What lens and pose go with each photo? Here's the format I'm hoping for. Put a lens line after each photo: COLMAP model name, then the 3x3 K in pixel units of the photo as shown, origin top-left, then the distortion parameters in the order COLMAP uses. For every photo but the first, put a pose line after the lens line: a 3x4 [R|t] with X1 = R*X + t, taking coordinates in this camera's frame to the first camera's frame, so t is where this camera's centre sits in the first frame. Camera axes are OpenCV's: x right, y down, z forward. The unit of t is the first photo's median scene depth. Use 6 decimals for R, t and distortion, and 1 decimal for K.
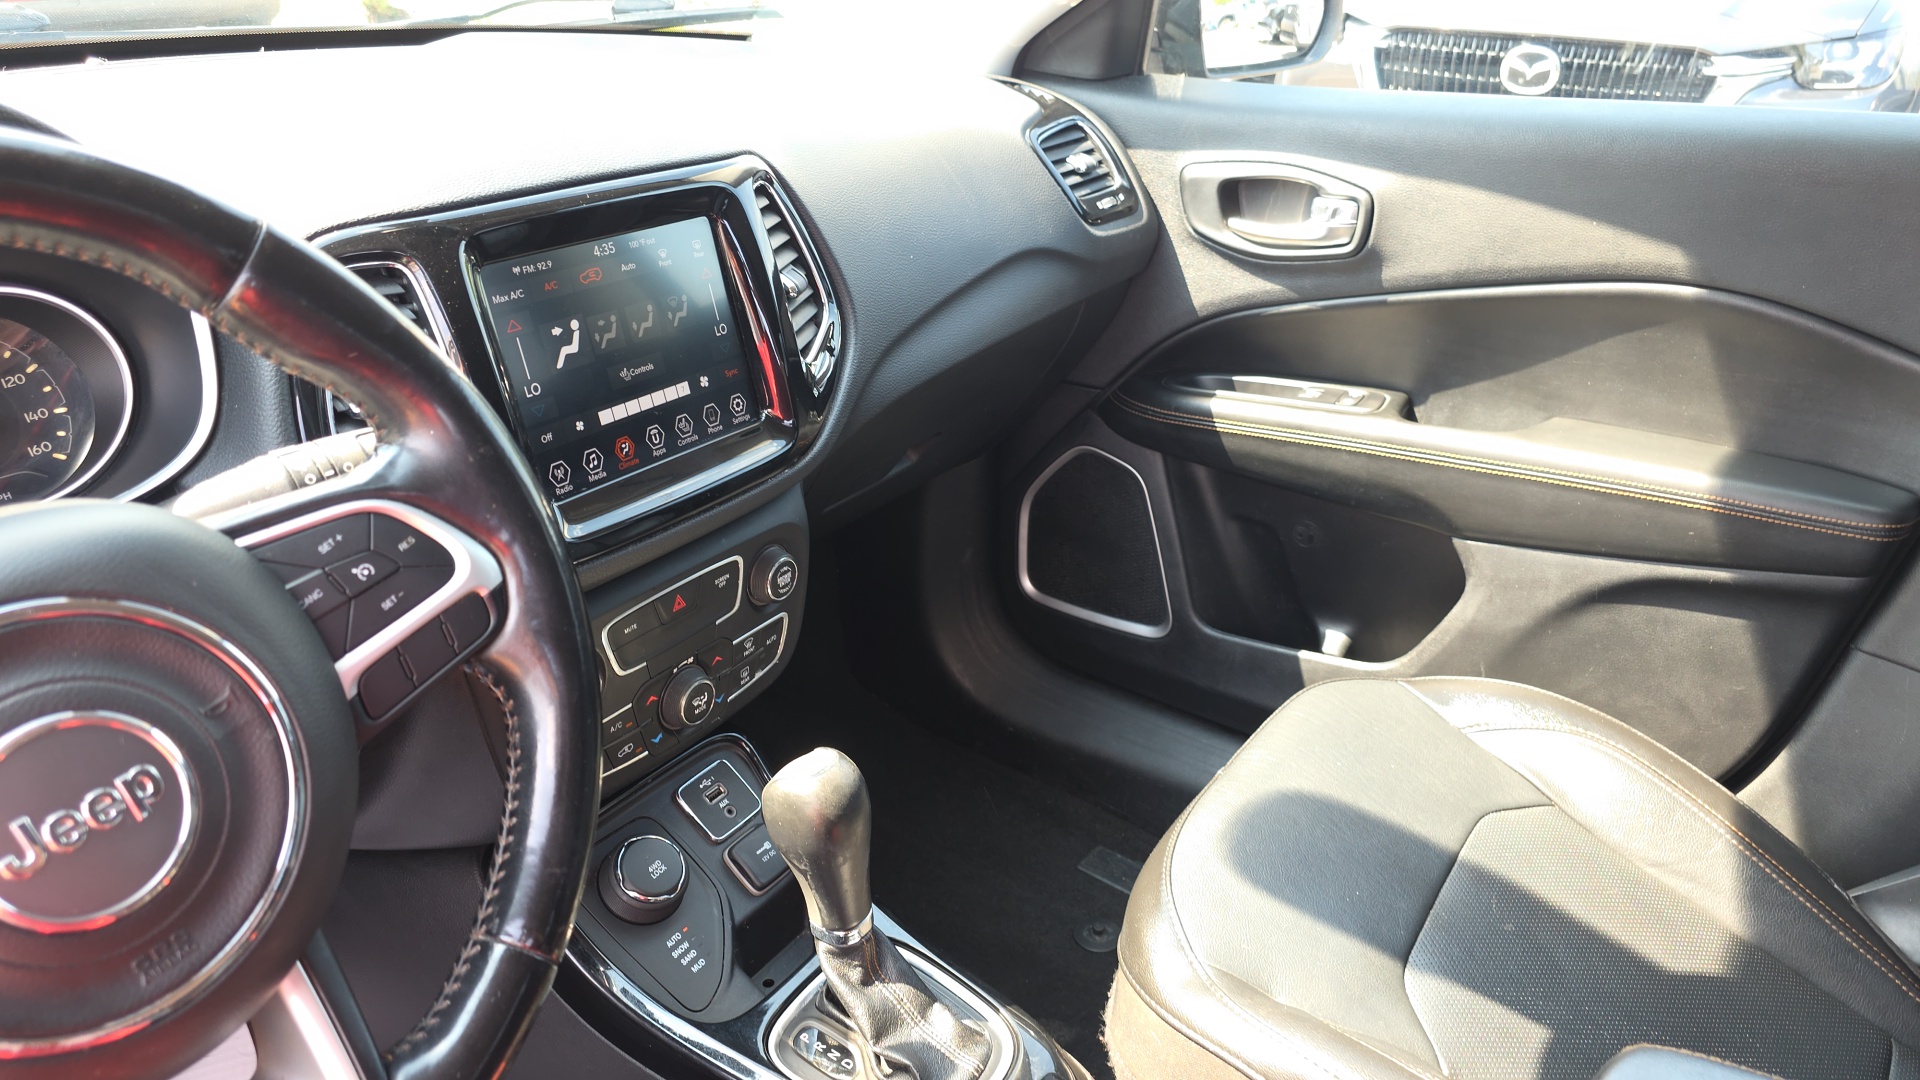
lens RADIAL K [[1298.4, 0, 963.0], [0, 1298.4, 532.4], [0, 0, 1]] dist [0.056498, -0.059445]
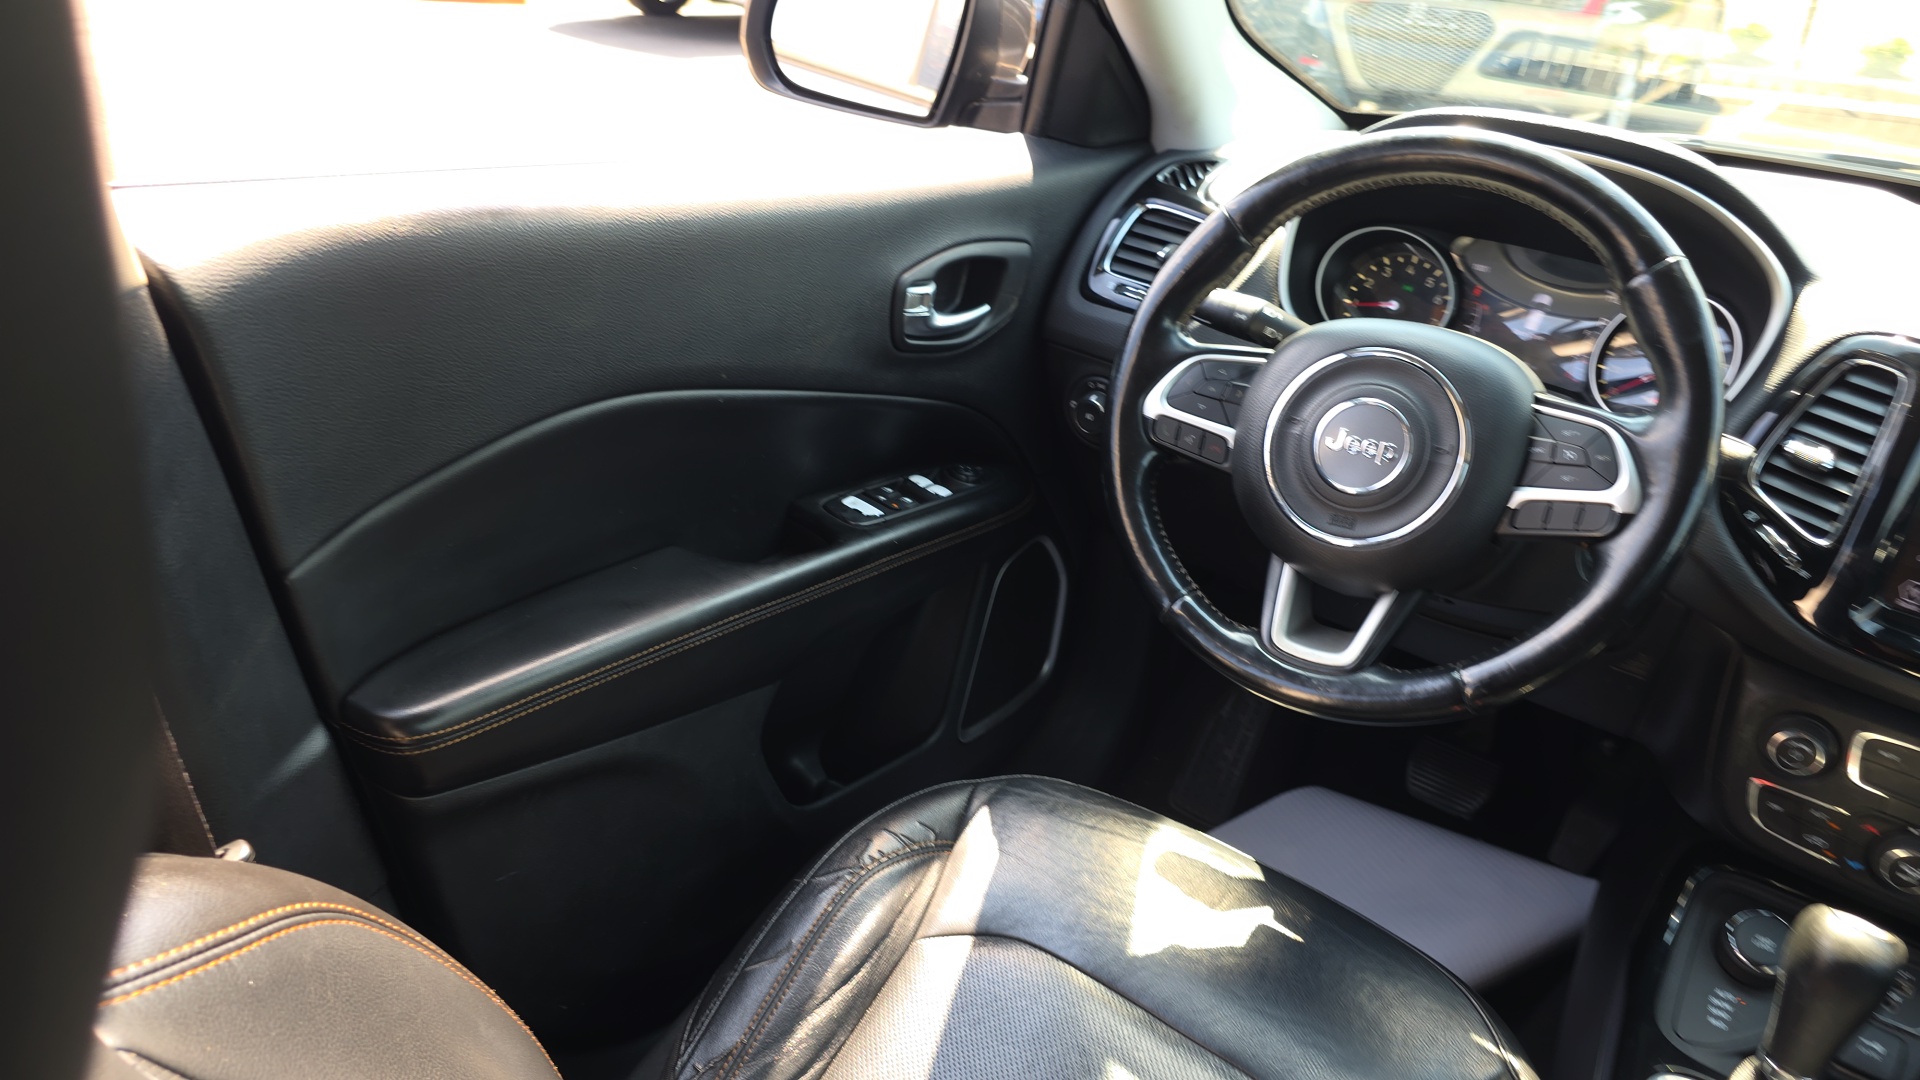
lens RADIAL K [[1298.4, 0, 976.1], [0, 1298.4, 573.4], [0, 0, 1]] dist [0.056498, -0.059445]
pose [[-0.022773, 0.442449, -0.896505, 0.467841], [-0.530585, 0.754677, 0.385931, -0.041351], [0.847326, 0.484461, 0.217571, 0.022014]]
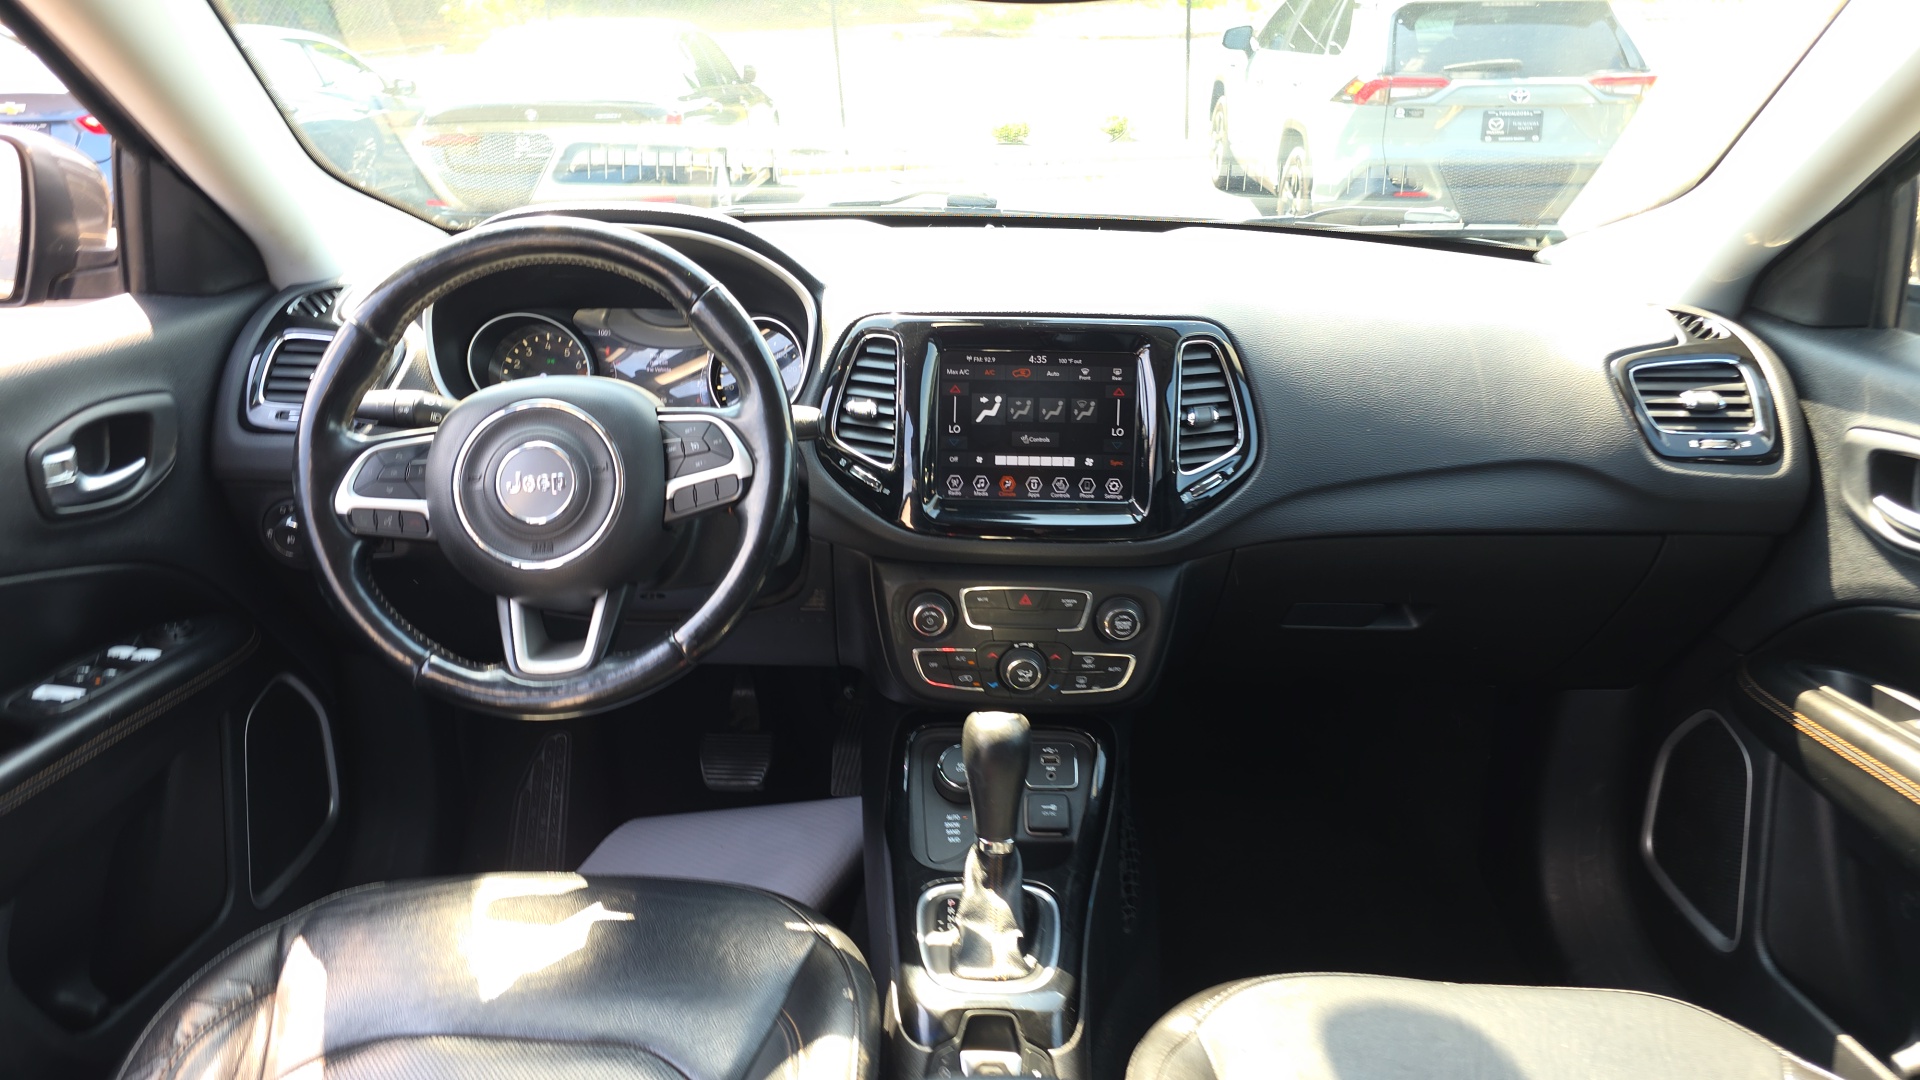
lens RADIAL K [[1298.4, 0, 941.9], [0, 1298.4, 535.5], [0, 0, 1]] dist [0.056498, -0.059445]
pose [[0.539028, 0.257309, -0.802023, 0.620963], [-0.365951, 0.929172, 0.052151, -0.038667], [0.758636, 0.265390, 0.595012, 0.027550]]
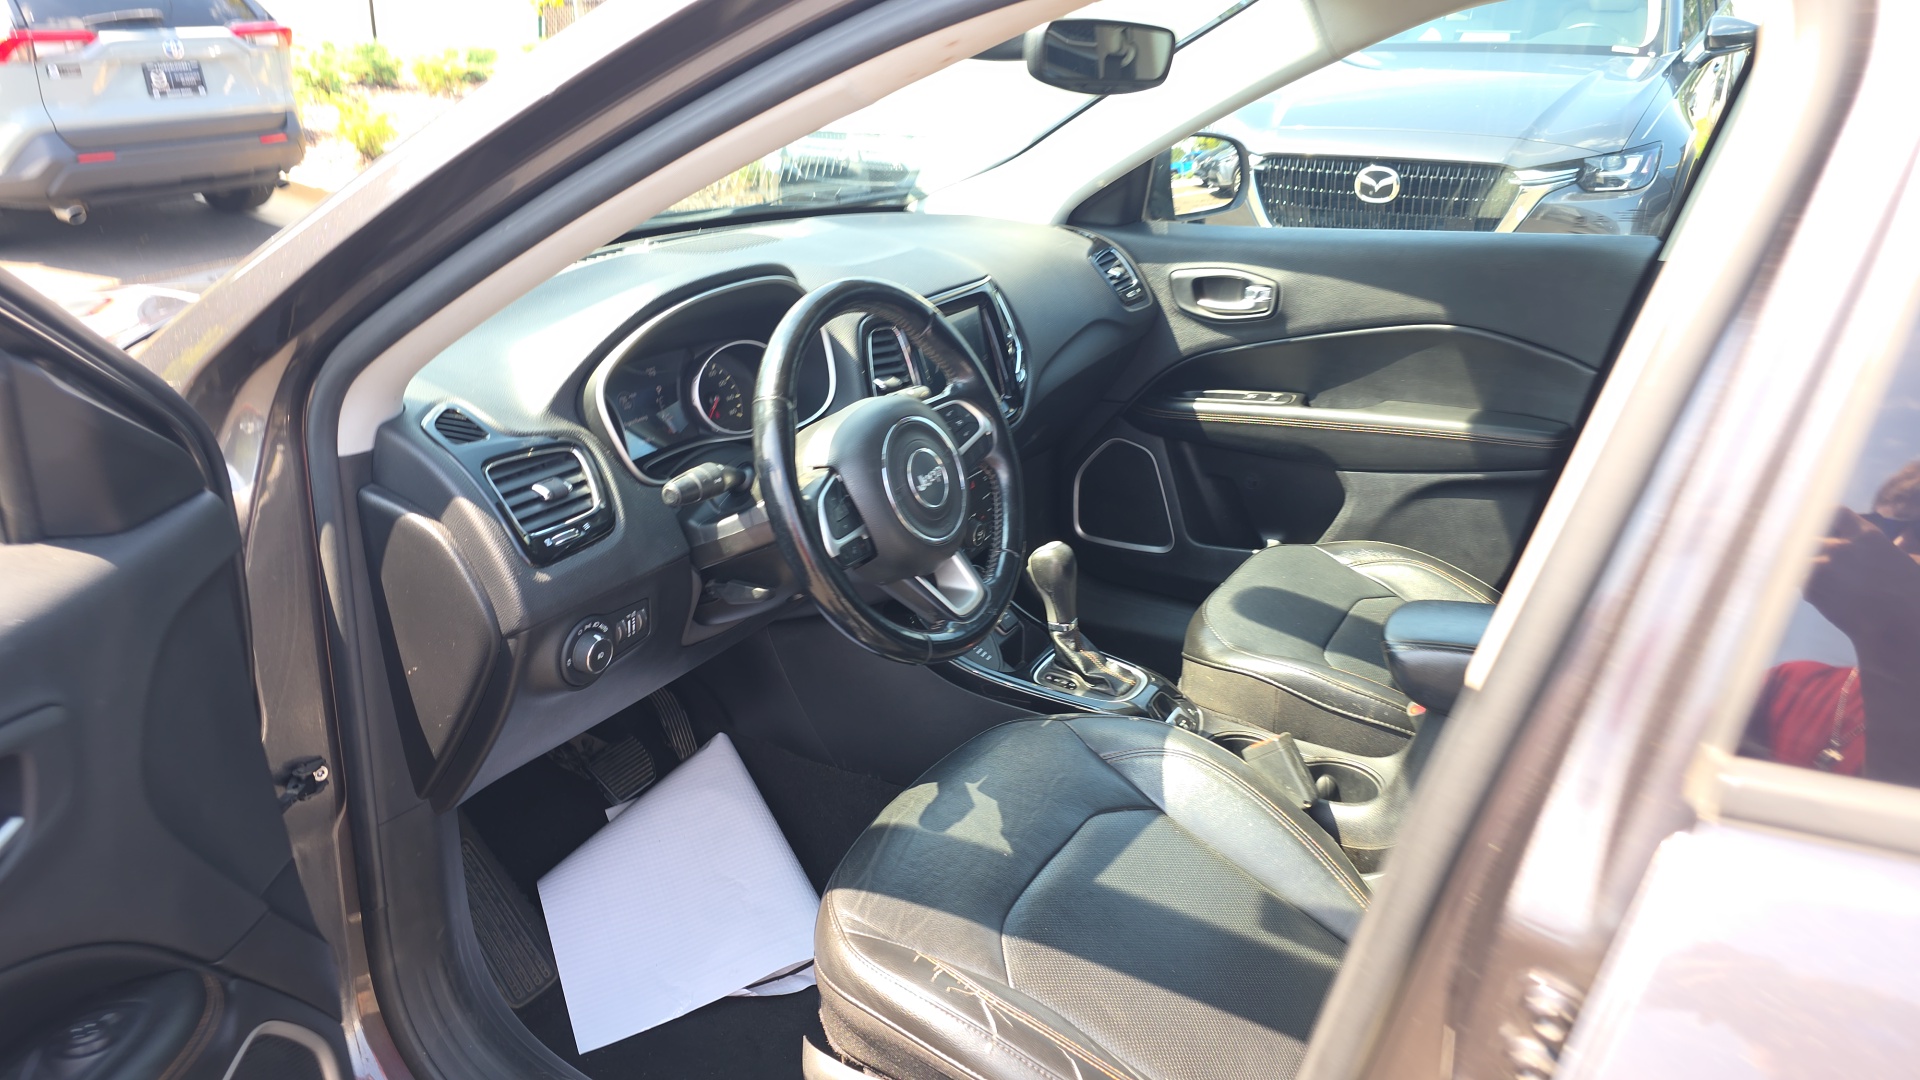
lens RADIAL K [[1298.4, 0, 926.6], [0, 1298.4, 524.8], [0, 0, 1]] dist [0.056498, -0.059445]
pose [[0.997885, -0.045429, 0.046492, -0.281656], [0.049030, 0.995628, -0.079508, 0.201080], [-0.042676, 0.081620, 0.995749, -0.777868]]
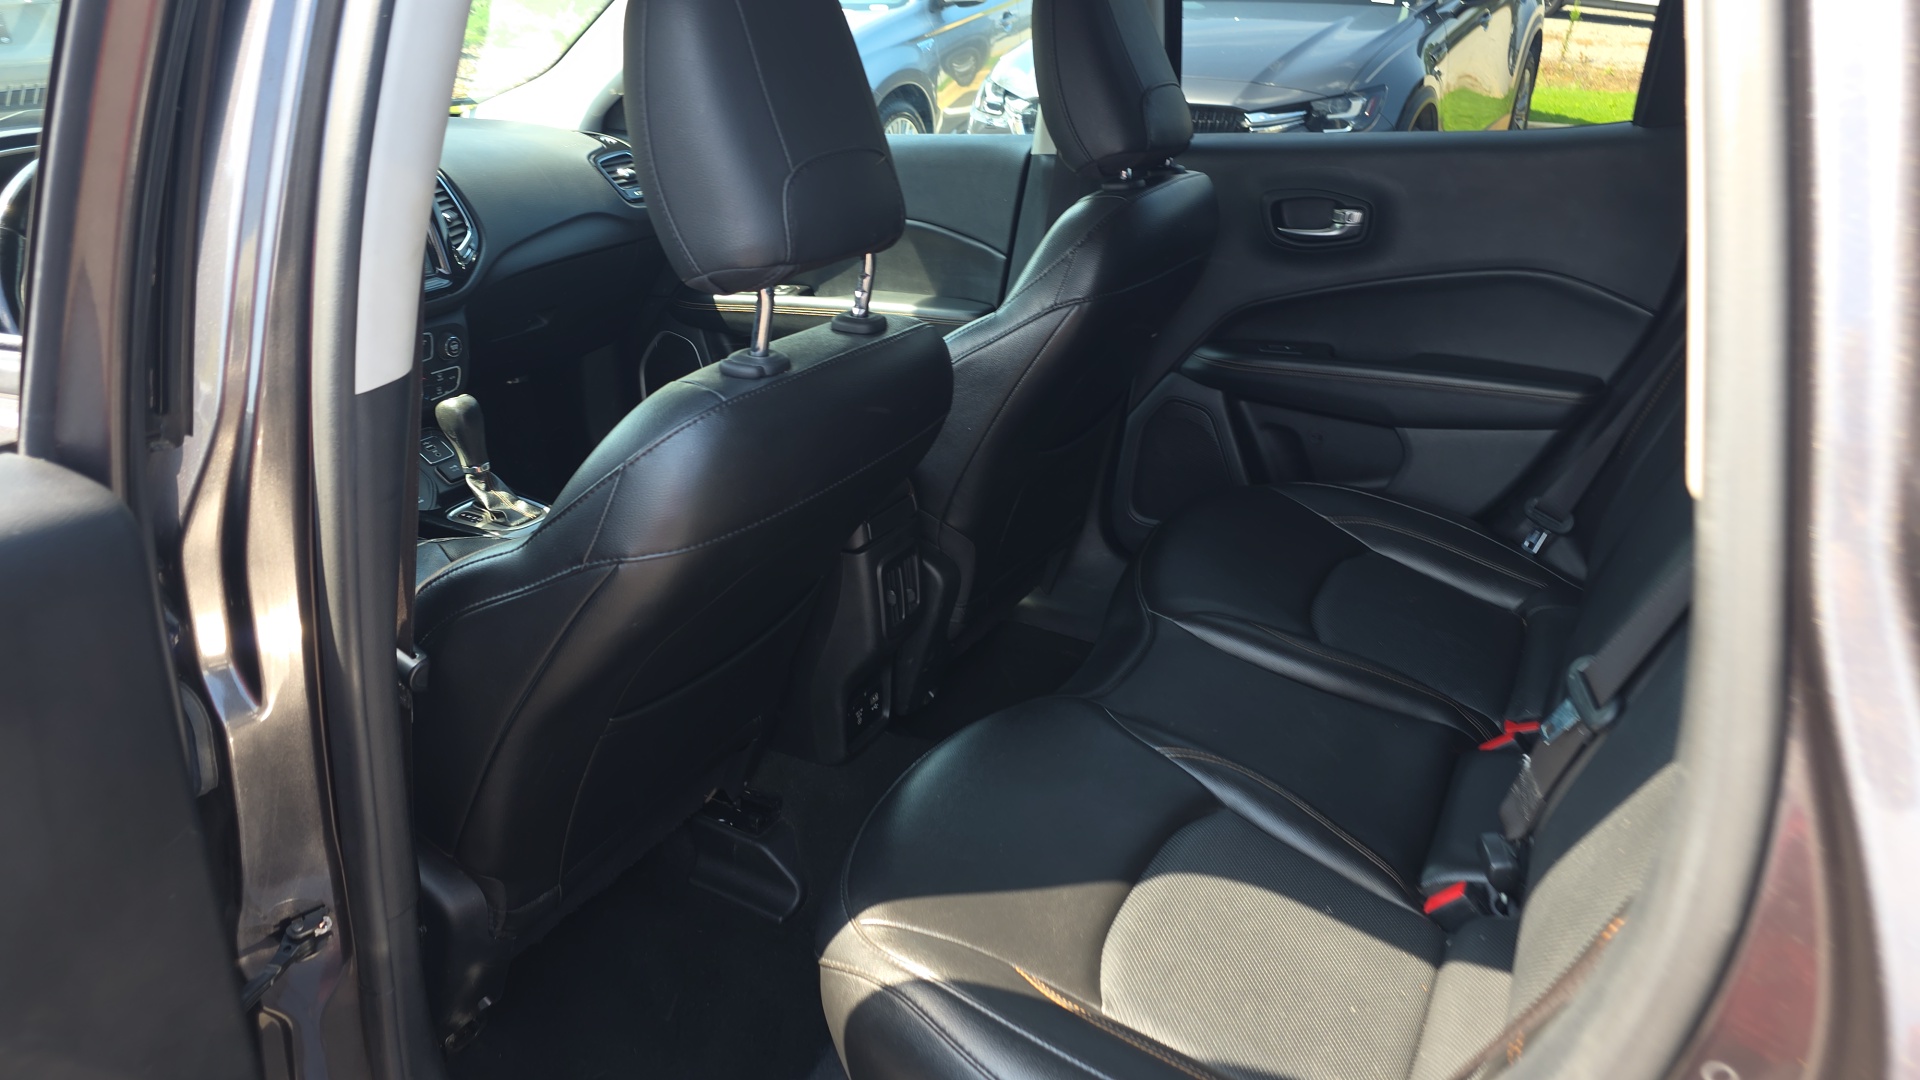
lens RADIAL K [[1298.4, 0, 949.9], [0, 1298.4, 550.0], [0, 0, 1]] dist [0.056498, -0.059445]
pose [[0.994548, -0.061378, 0.084307, 0.394803], [0.064750, 0.997183, -0.037854, 0.412397], [-0.081746, 0.043106, 0.995721, -1.038651]]
